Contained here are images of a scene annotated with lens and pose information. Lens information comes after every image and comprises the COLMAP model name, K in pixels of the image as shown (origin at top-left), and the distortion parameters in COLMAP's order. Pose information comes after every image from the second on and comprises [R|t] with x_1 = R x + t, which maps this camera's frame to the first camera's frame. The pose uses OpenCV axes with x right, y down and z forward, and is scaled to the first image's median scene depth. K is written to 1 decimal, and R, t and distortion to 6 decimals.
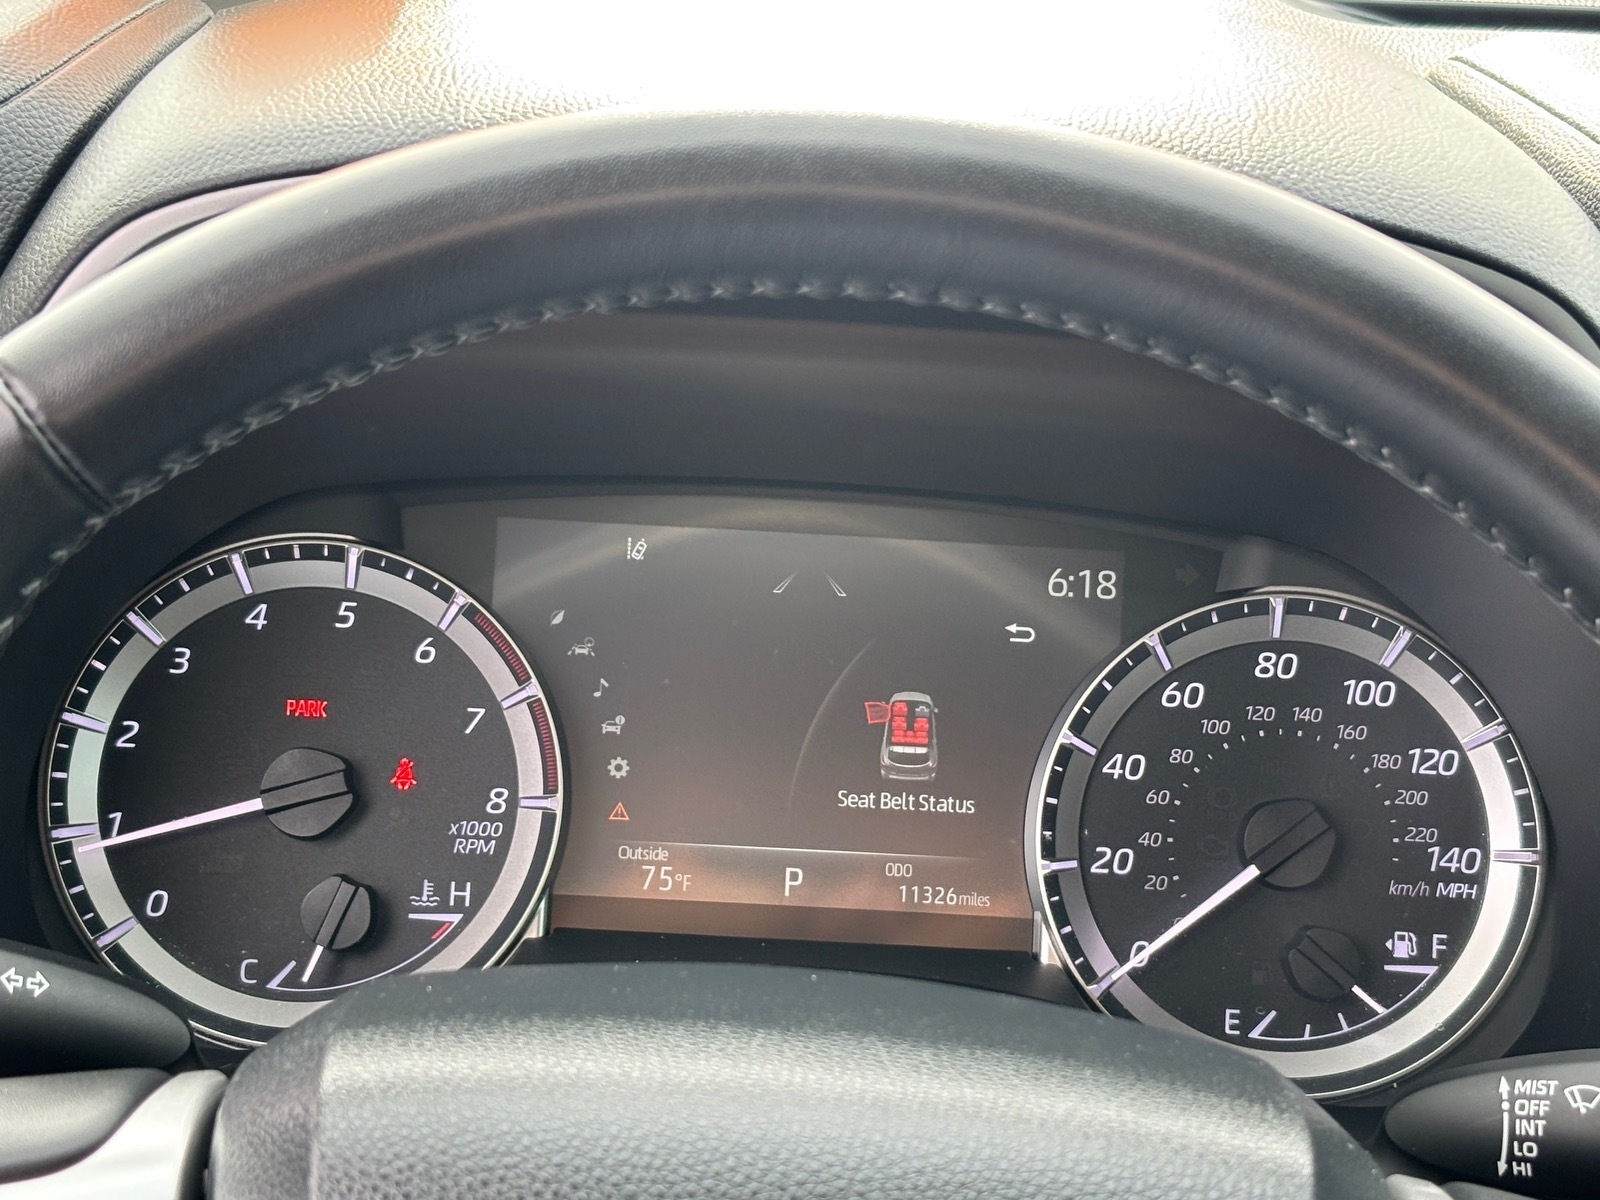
lens RADIAL K [[3006.7, 0, 829.7], [0, 3006.7, 602.3], [0, 0, 1]] dist [0.231894, -1.113723]
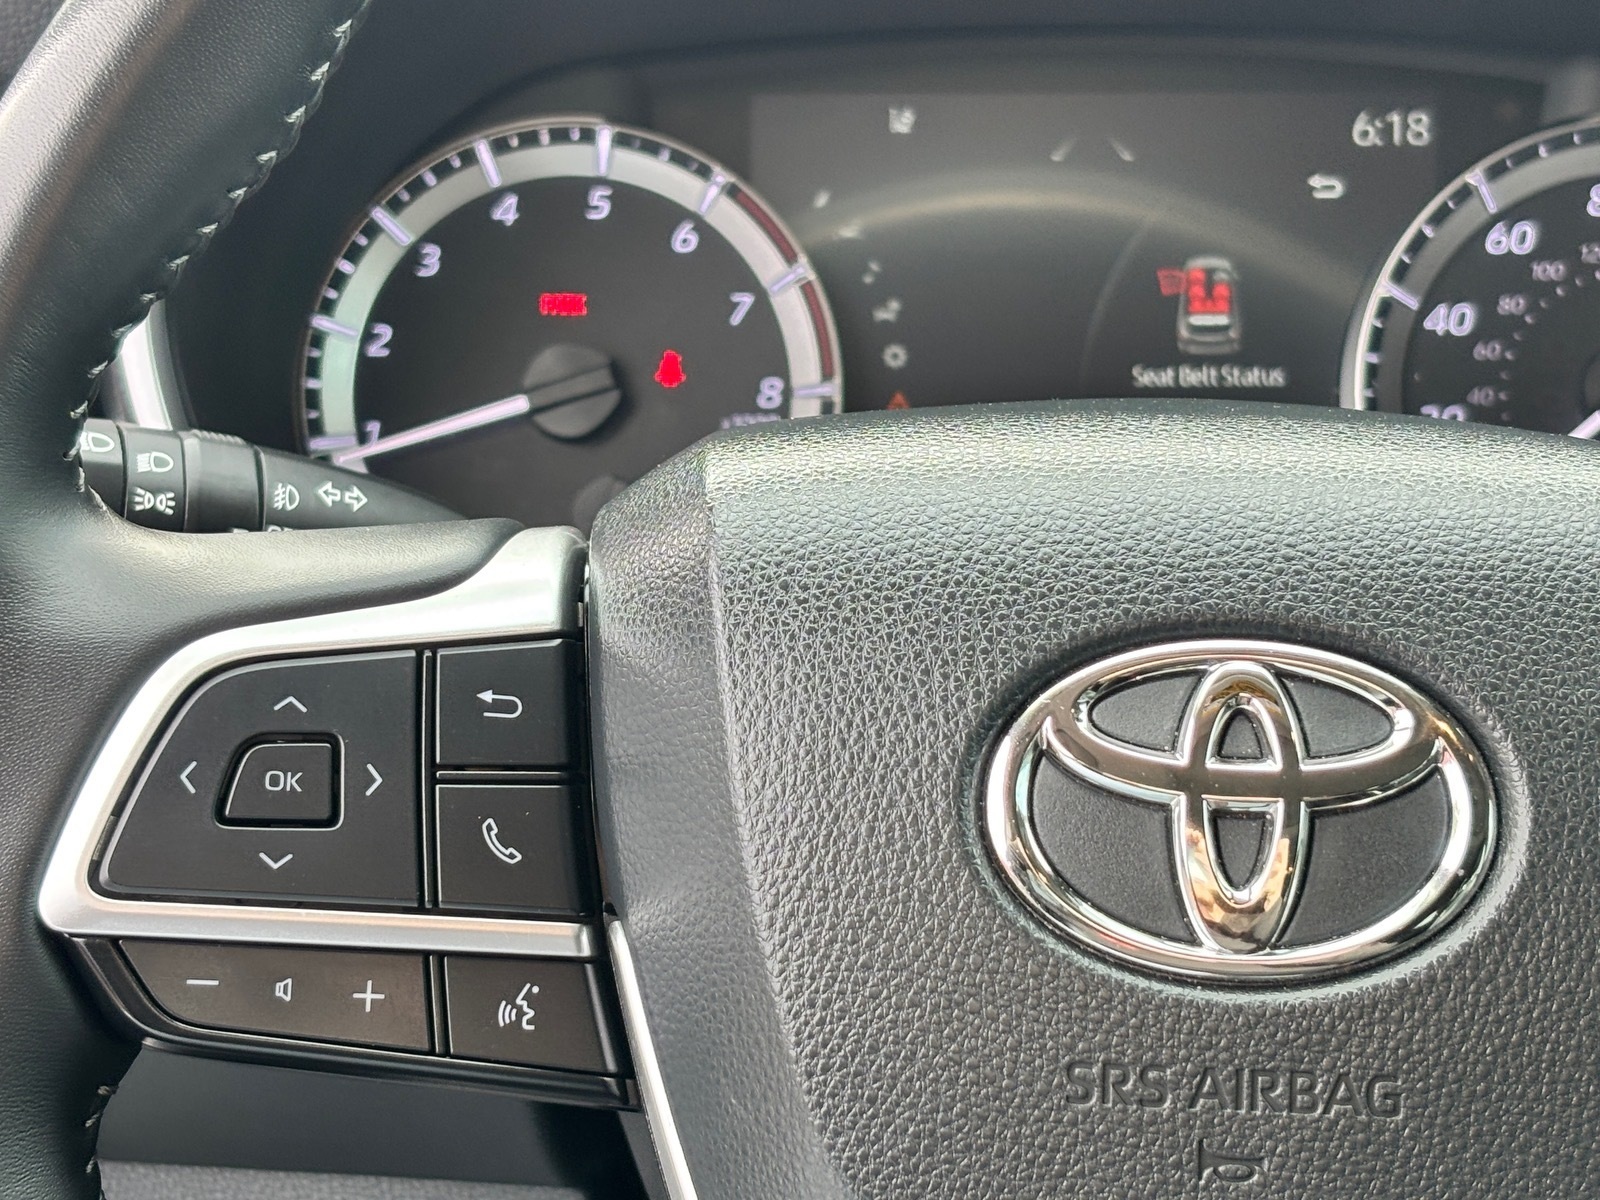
lens RADIAL K [[3274.7, 0, 743.0], [0, 3274.7, 648.1], [0, 0, 1]] dist [0.264959, -1.716981]
pose [[0.996626, -0.049852, -0.065209, -0.056023], [0.052264, 0.997991, 0.035825, 0.107557], [0.063292, -0.039112, 0.997228, -0.019234]]
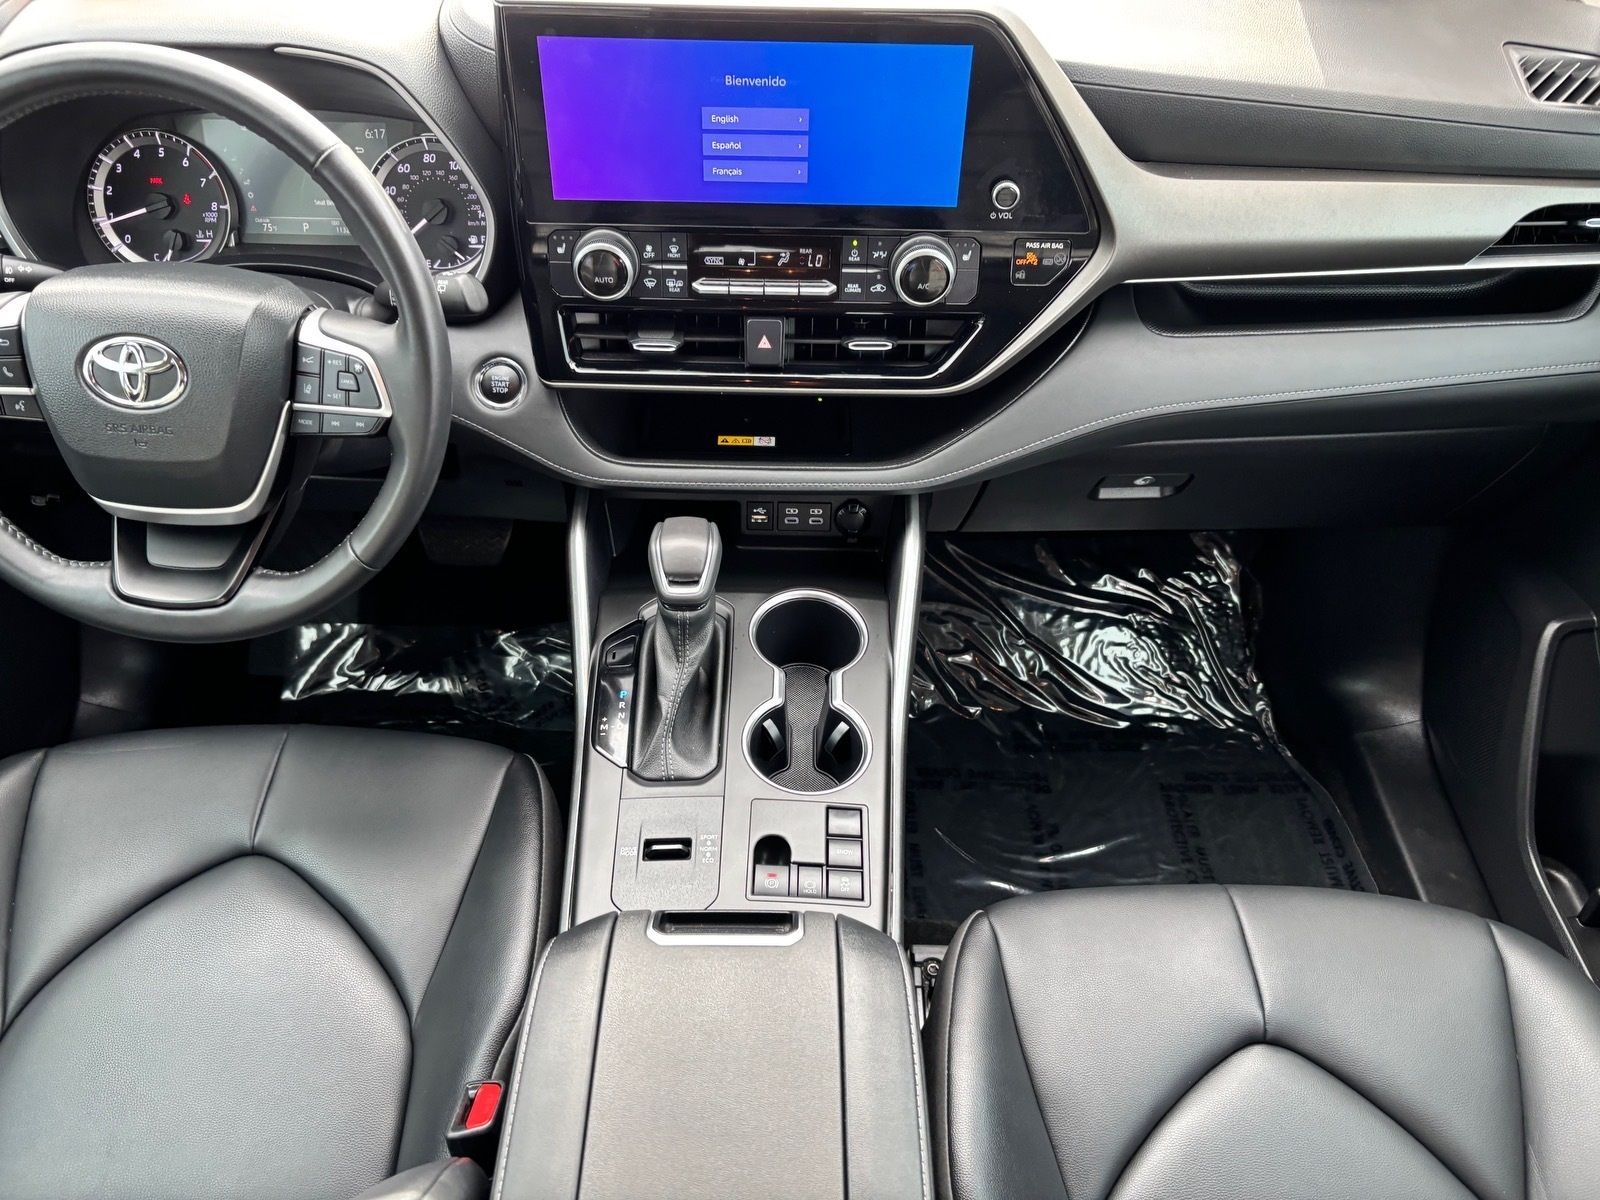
lens RADIAL K [[1217.5, 0, 795.9], [0, 1217.5, 609.3], [0, 0, 1]] dist [0.047068, -0.075362]
pose [[0.998595, -0.020404, -0.048899, 0.634530], [0.039141, 0.906114, 0.421220, -0.085466], [0.035714, -0.422542, 0.905639, -0.486253]]
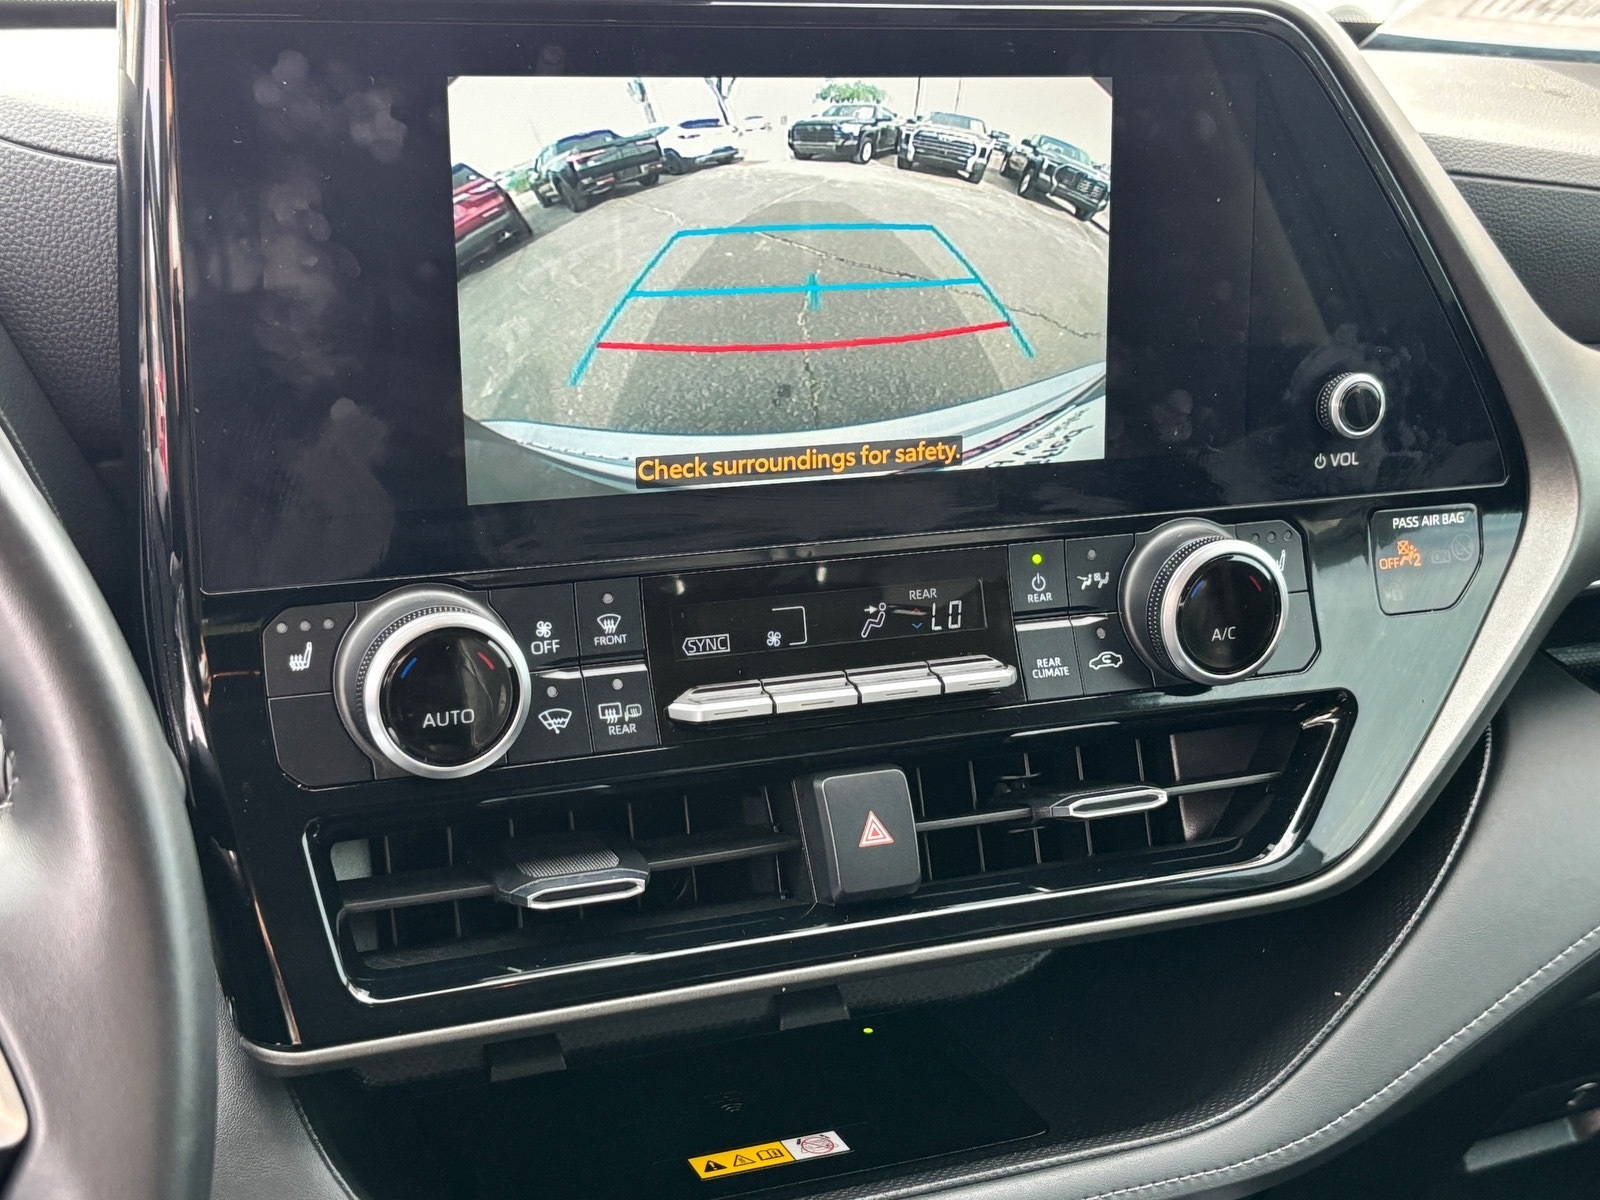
lens RADIAL K [[2267.5, 0, 782.1], [0, 2267.5, 628.7], [0, 0, 1]] dist [0.259860, -1.154670]
pose [[0.923603, -0.150288, 0.352662, 0.201599], [0.158045, 0.987408, 0.006875, 0.114872], [-0.349255, 0.049386, 0.935725, -0.011693]]
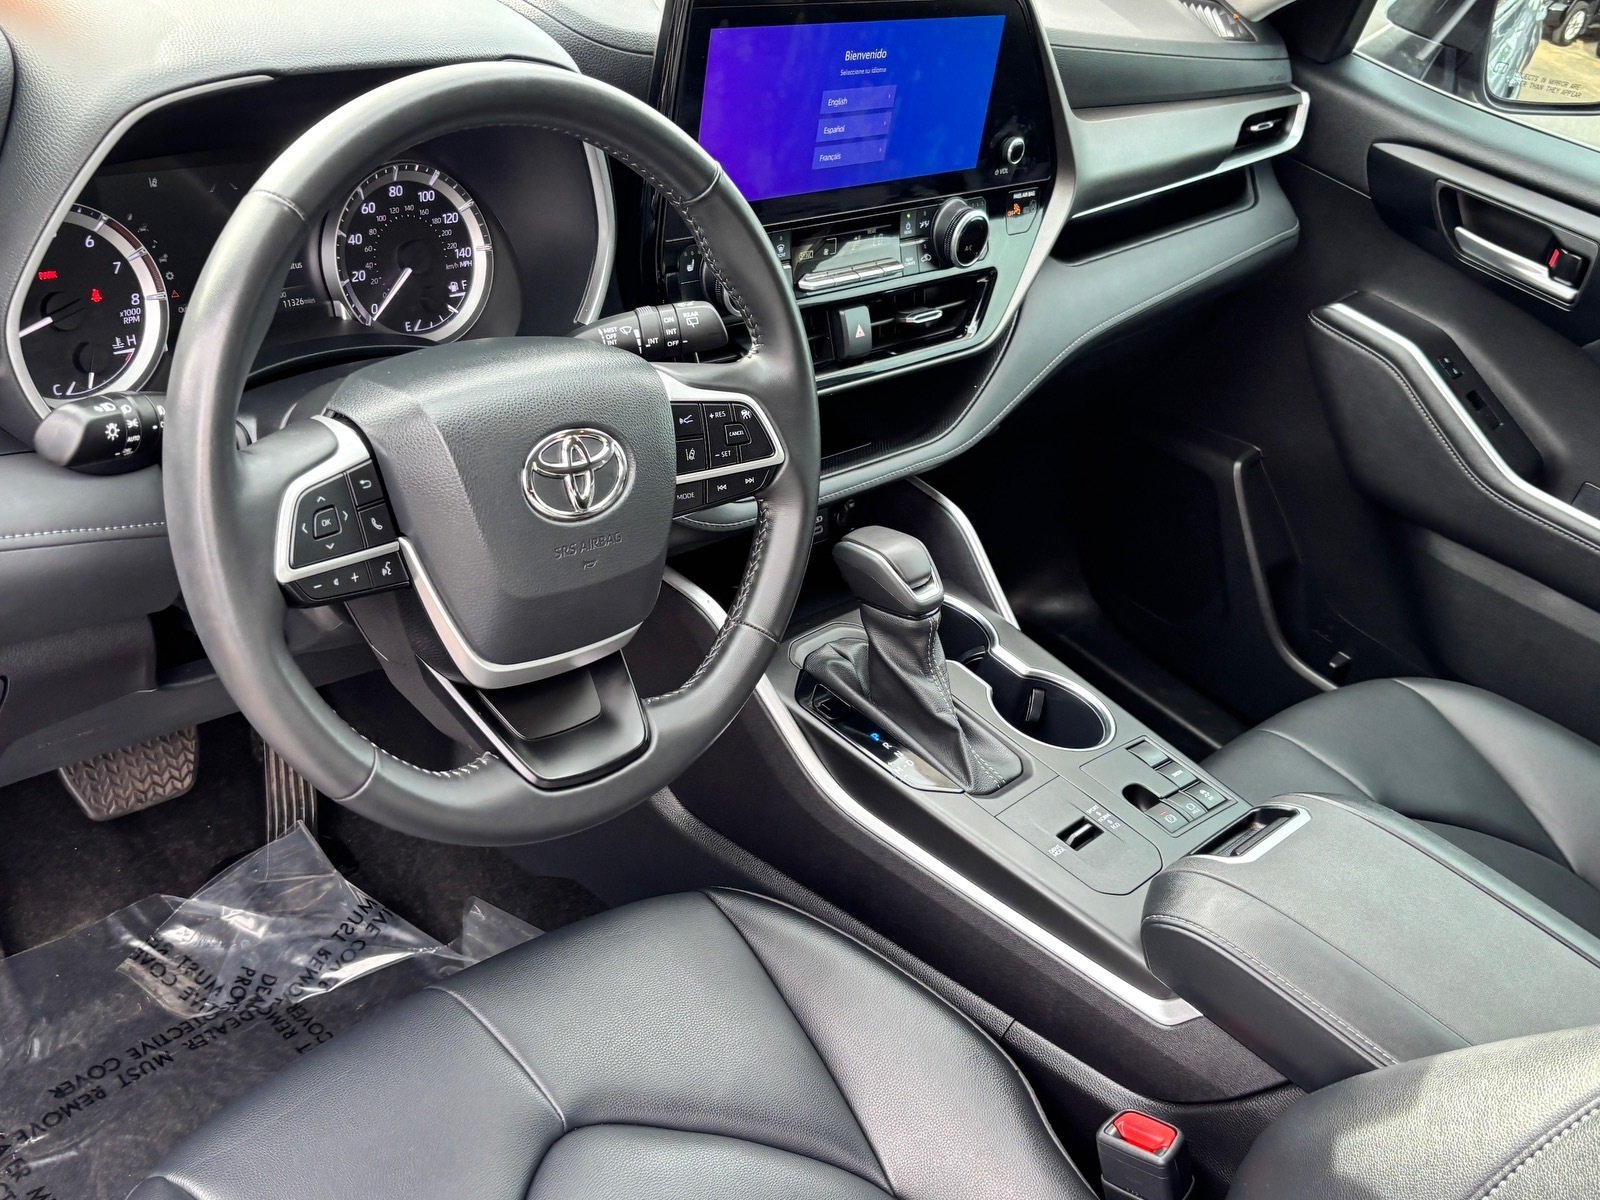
lens RADIAL K [[1698.0, 0, 800.0], [0, 1698.0, 600.0], [0, 0, 1]] dist [0.123117, -0.417817]
pose [[0.706782, -0.306978, 0.637357, -0.679134], [0.063443, 0.924819, 0.375079, -0.191000], [-0.704581, -0.224663, 0.673121, -0.350178]]
